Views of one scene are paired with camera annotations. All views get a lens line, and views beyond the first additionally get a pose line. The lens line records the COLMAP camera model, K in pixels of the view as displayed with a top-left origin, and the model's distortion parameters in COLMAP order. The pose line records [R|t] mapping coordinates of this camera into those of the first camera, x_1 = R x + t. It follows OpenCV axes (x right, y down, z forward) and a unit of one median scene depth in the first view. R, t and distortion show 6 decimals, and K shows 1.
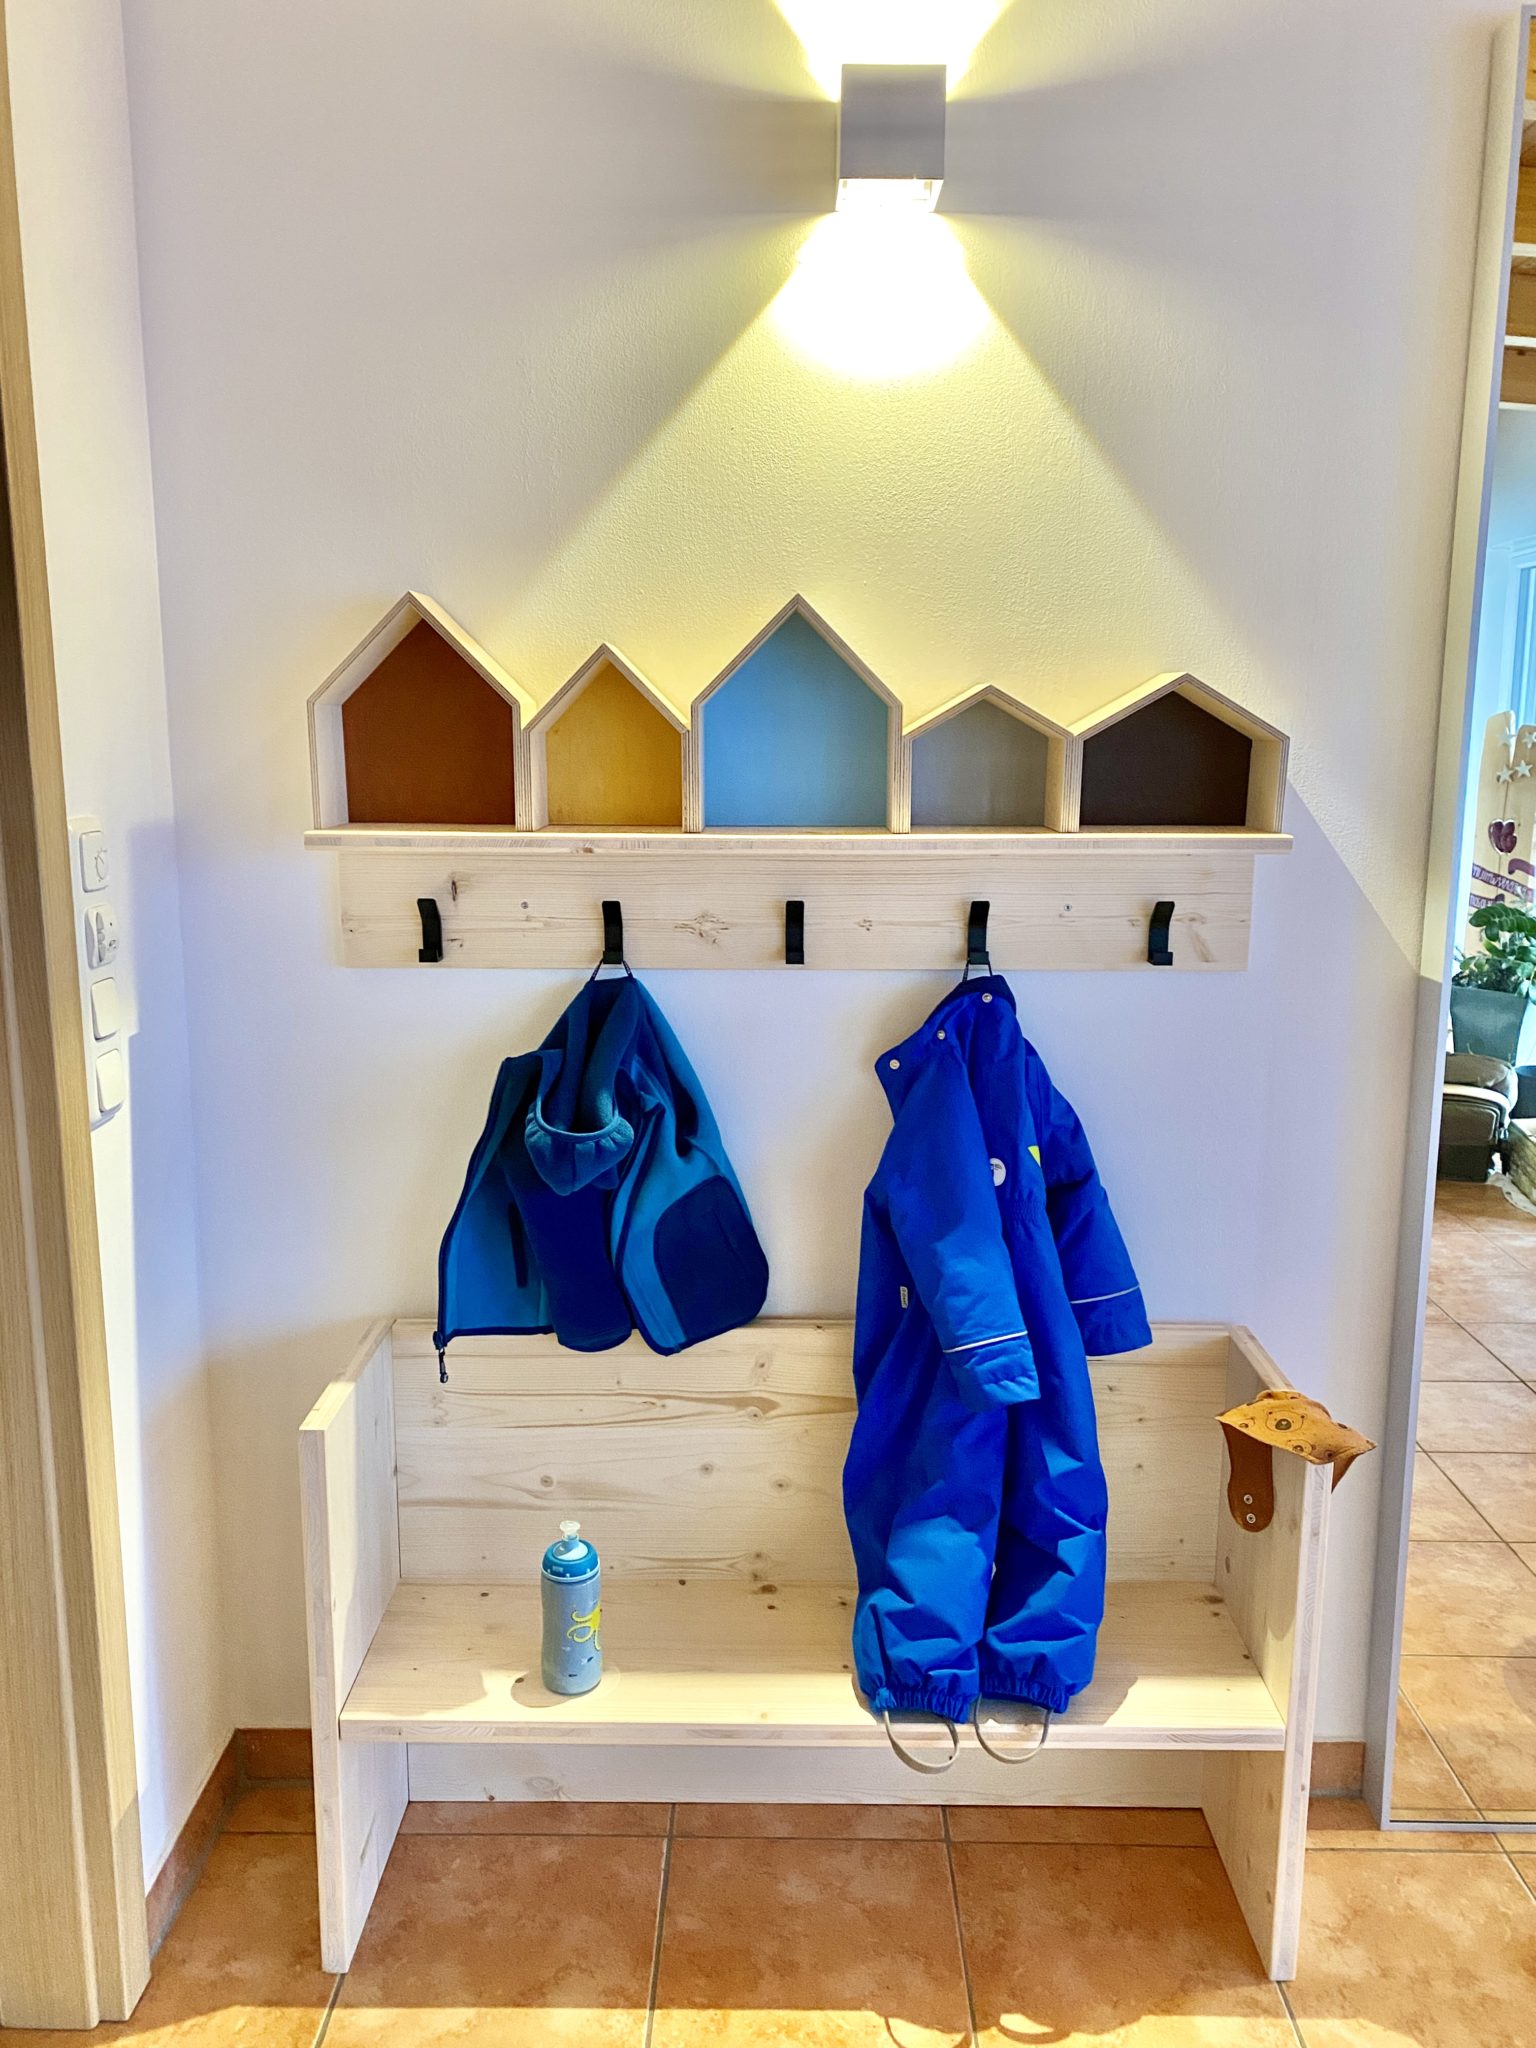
lens RADIAL K [[1586.7, 0, 768.0], [0, 1586.7, 1024.0], [0, 0, 1]] dist [0.039990, -0.006988]
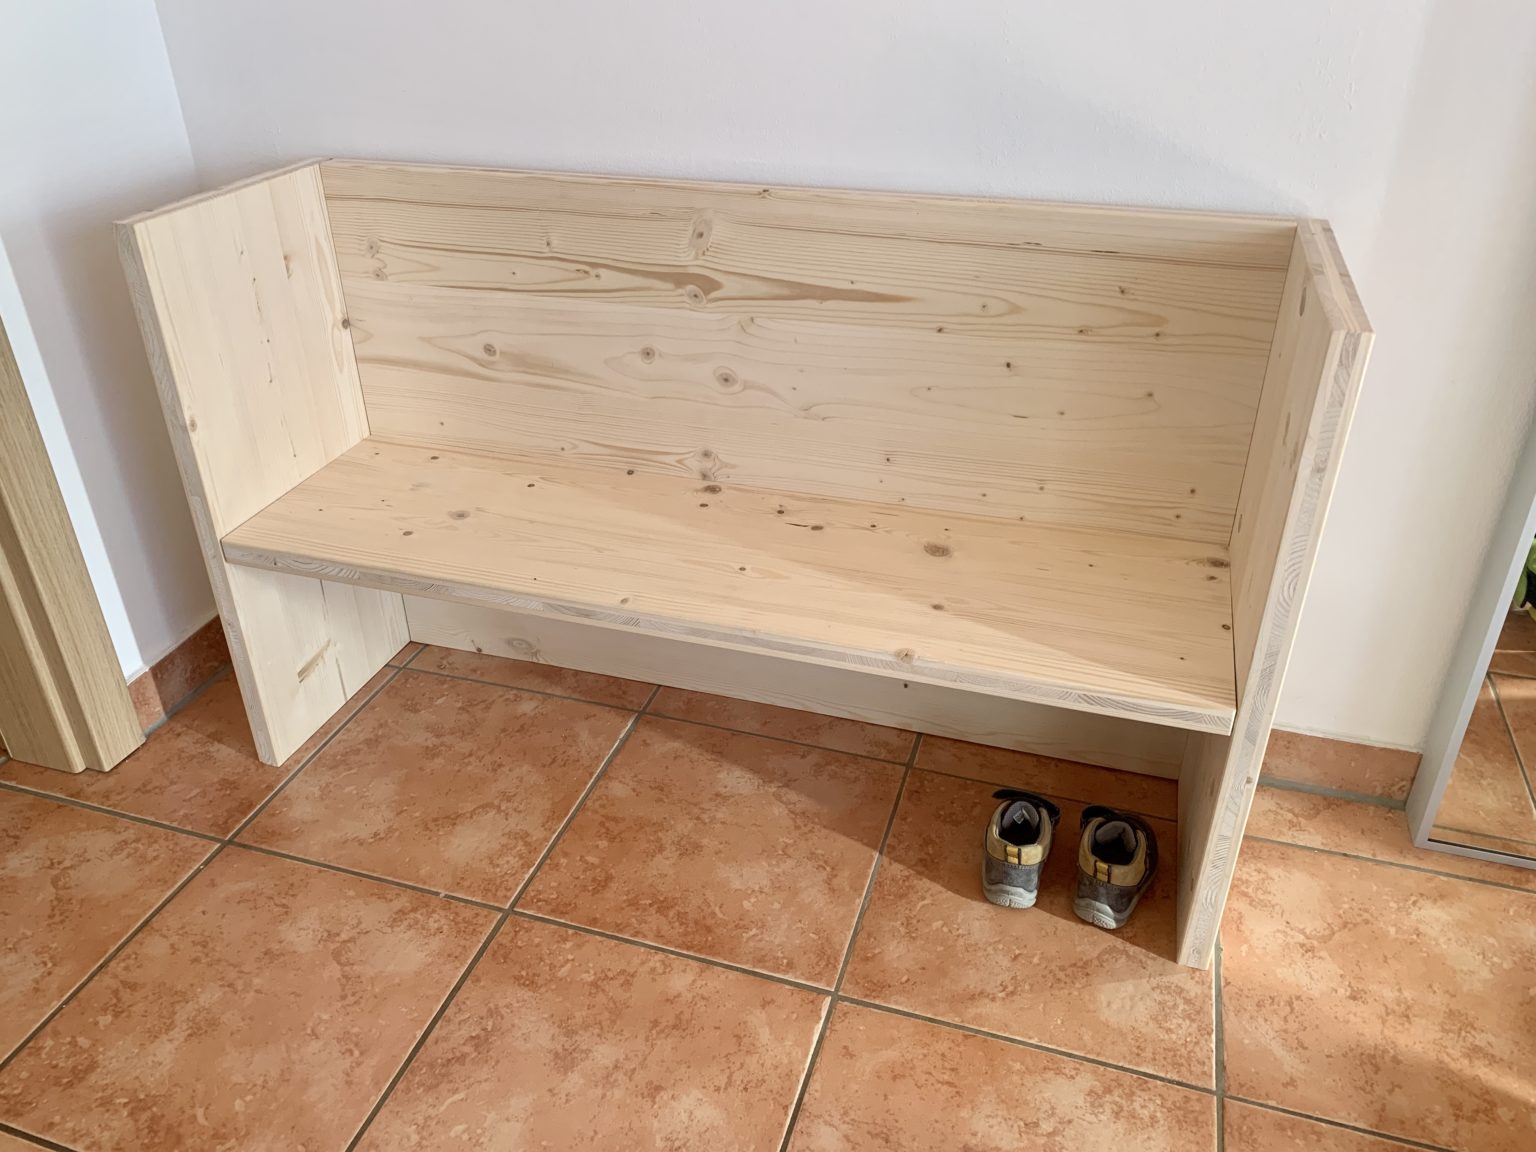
lens RADIAL K [[1189.9, 0, 768.7], [0, 1189.9, 501.0], [0, 0, 1]] dist [0.103149, -0.098662]
pose [[0.957191, 0.123630, -0.261727, 0.213600], [-0.044207, 0.956031, 0.289915, 0.160690], [0.286062, -0.265934, 0.920569, 0.375479]]
